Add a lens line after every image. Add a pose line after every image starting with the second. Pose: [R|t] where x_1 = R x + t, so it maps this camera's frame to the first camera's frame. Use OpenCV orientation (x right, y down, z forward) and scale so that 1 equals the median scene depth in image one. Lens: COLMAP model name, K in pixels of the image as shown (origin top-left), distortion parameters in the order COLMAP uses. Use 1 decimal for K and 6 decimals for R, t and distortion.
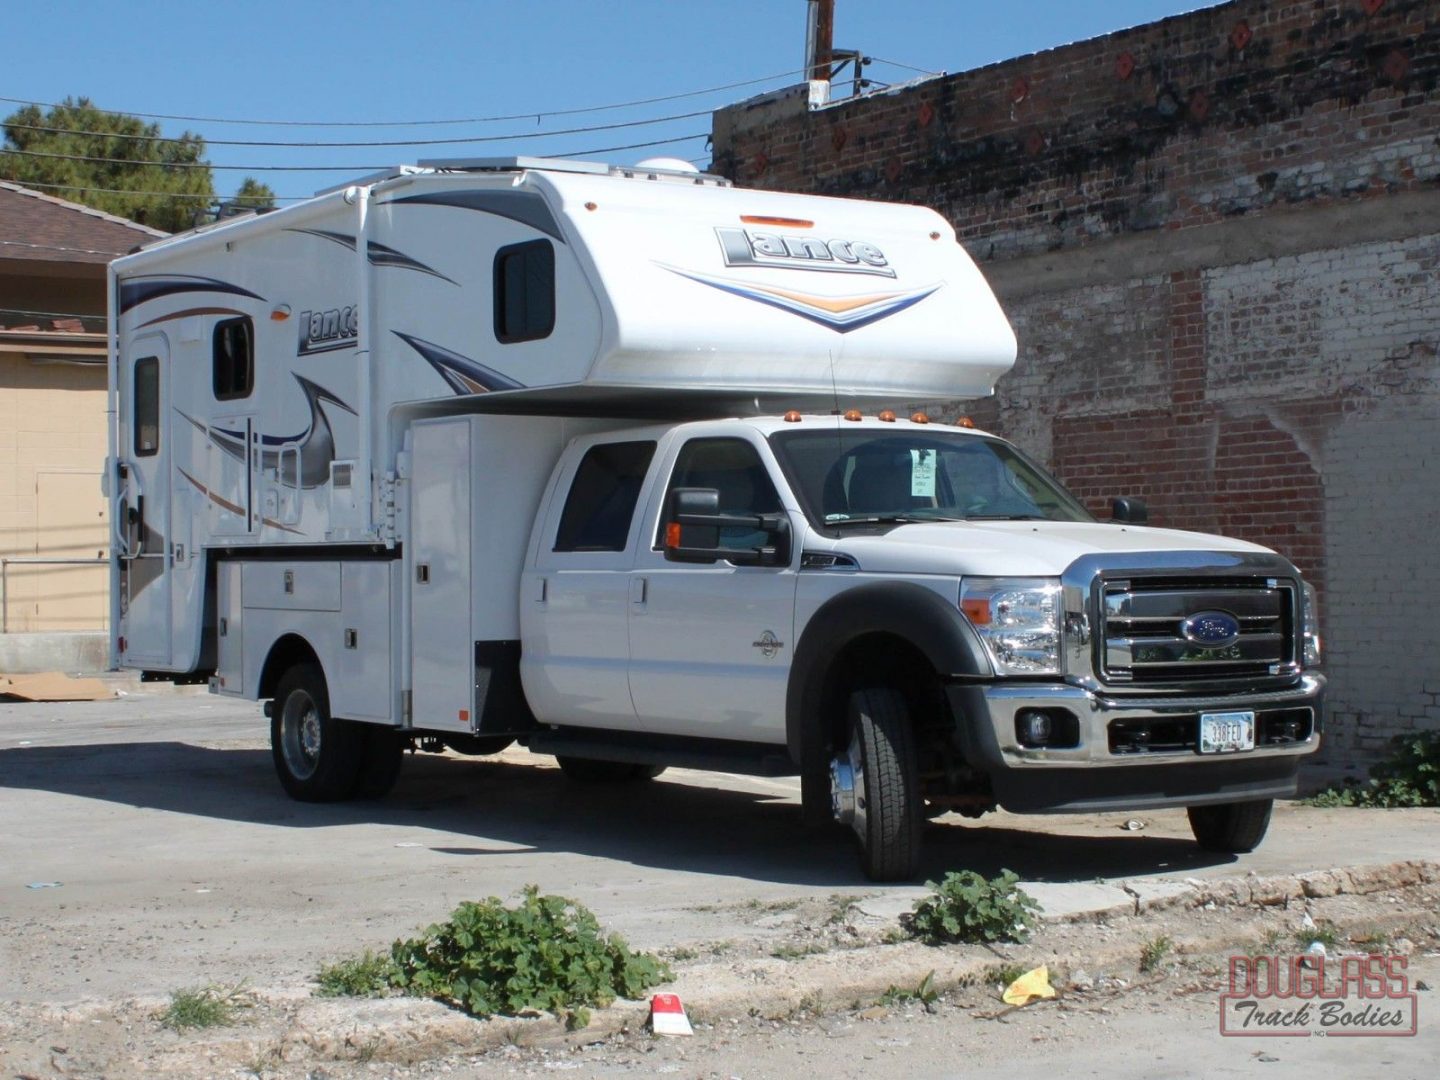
lens RADIAL K [[2596.1, 0, 628.9], [0, 2596.1, 542.0], [0, 0, 1]] dist [-0.177254, 0.085901]
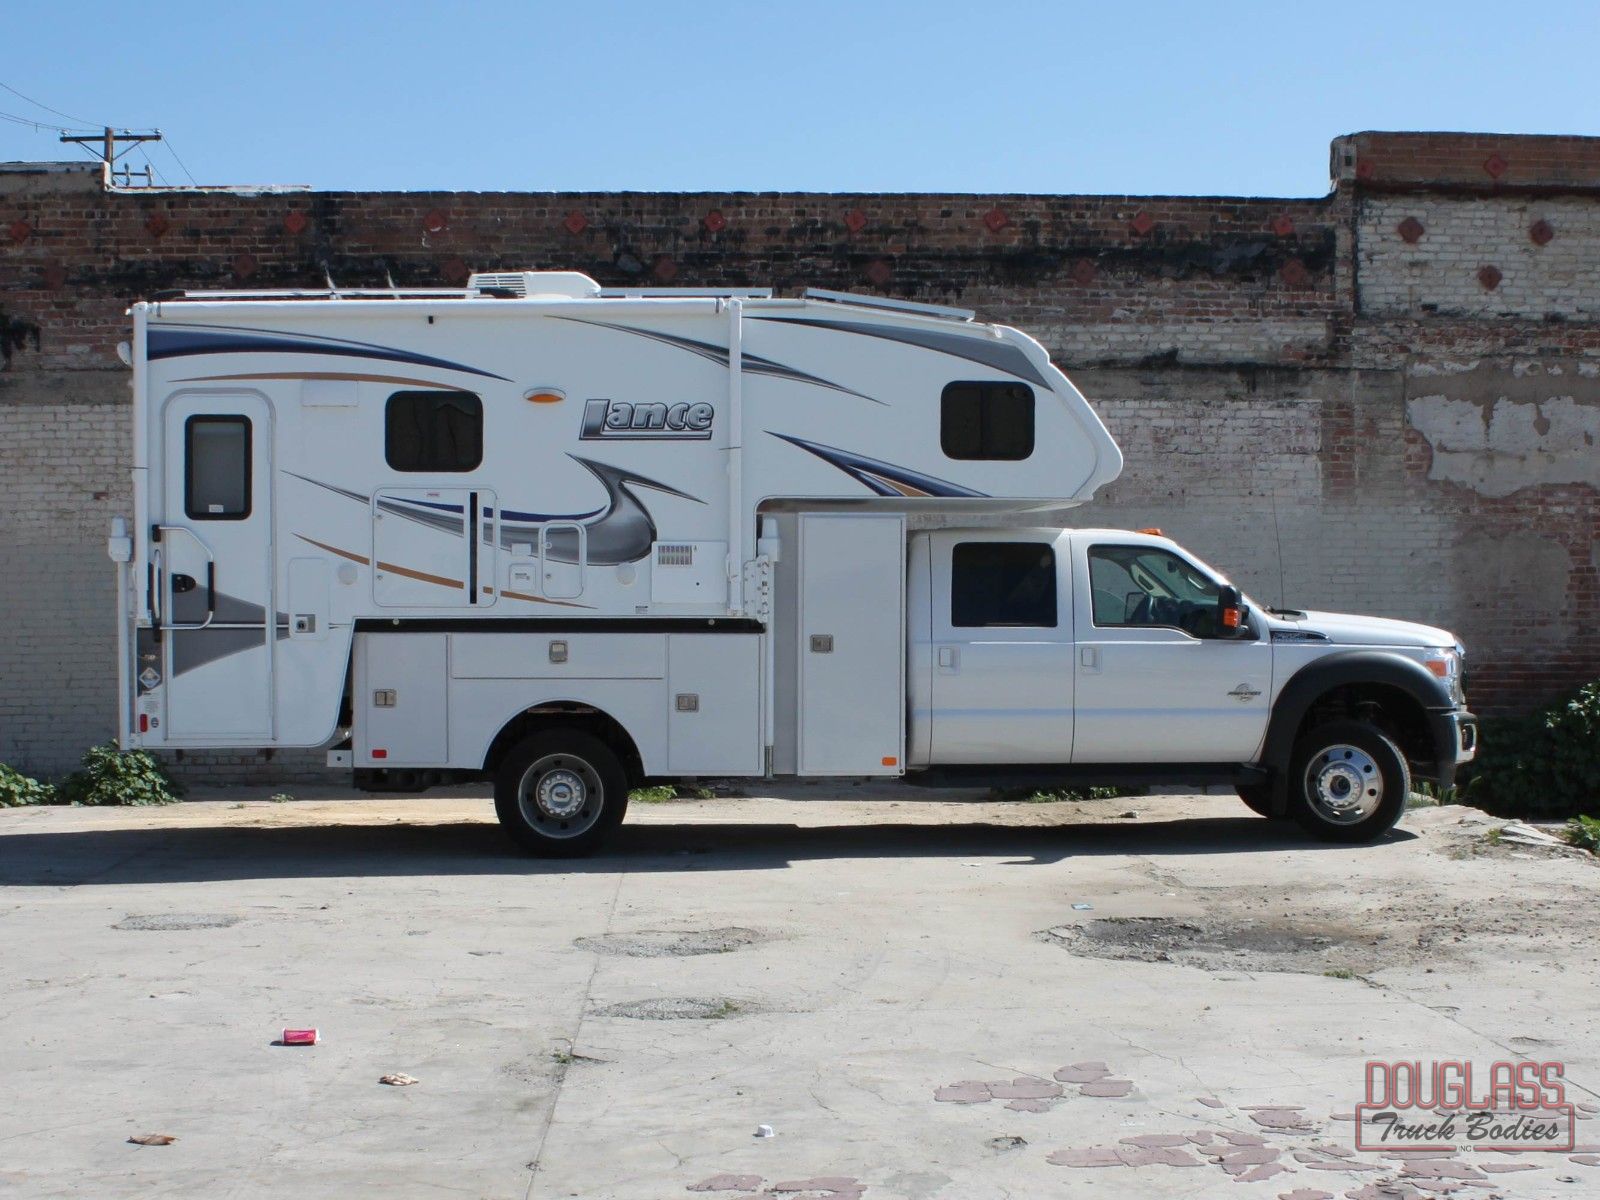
lens RADIAL K [[2515.9, 0, 799.1], [0, 2515.9, 738.9], [0, 0, 1]] dist [-0.179597, 0.172602]
pose [[0.462762, -0.036142, 0.885746, -0.831021], [-0.011245, 0.998849, 0.046632, 0.001470], [-0.886411, -0.031540, 0.461823, 0.366228]]
